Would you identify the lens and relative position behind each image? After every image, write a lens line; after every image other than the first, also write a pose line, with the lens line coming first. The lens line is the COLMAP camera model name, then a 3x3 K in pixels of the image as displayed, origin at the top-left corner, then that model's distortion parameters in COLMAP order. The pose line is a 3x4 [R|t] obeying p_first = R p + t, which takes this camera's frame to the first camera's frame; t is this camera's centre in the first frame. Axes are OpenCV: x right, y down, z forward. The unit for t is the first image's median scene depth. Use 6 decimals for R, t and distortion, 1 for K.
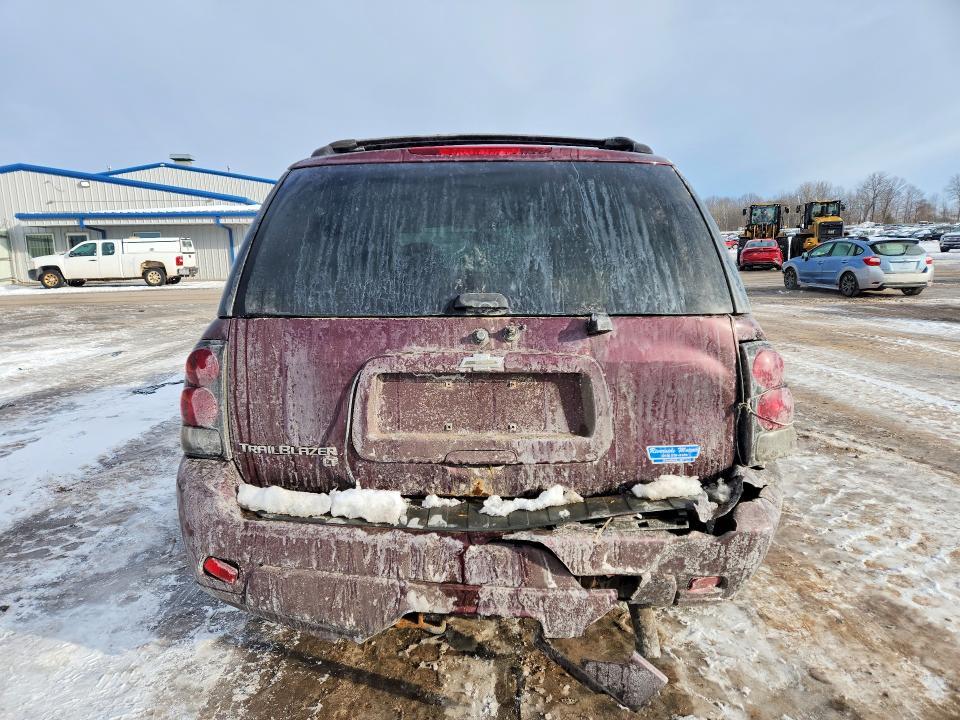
lens RADIAL K [[656.9, 0, 480.0], [0, 656.9, 360.0], [0, 0, 1]] dist [0.006913, -0.000951]
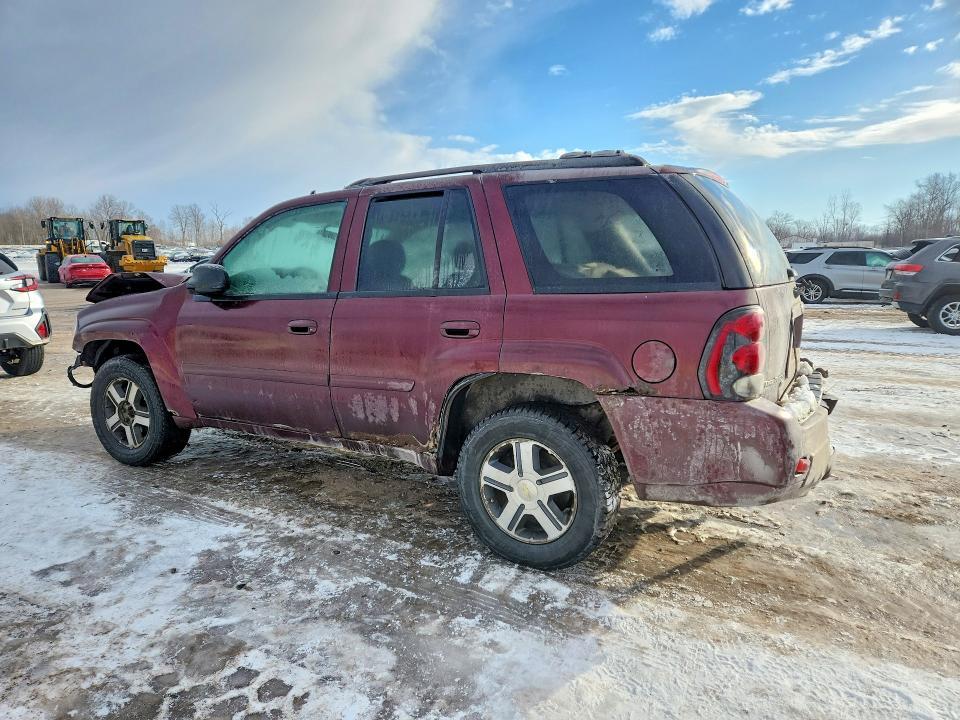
lens RADIAL K [[656.9, 0, 480.0], [0, 656.9, 360.0], [0, 0, 1]] dist [0.006913, -0.000951]
pose [[0.463182, -0.104263, 0.880109, -1.169889], [0.131904, 0.990106, 0.047876, -0.036736], [-0.876392, 0.093915, 0.472352, 0.552271]]
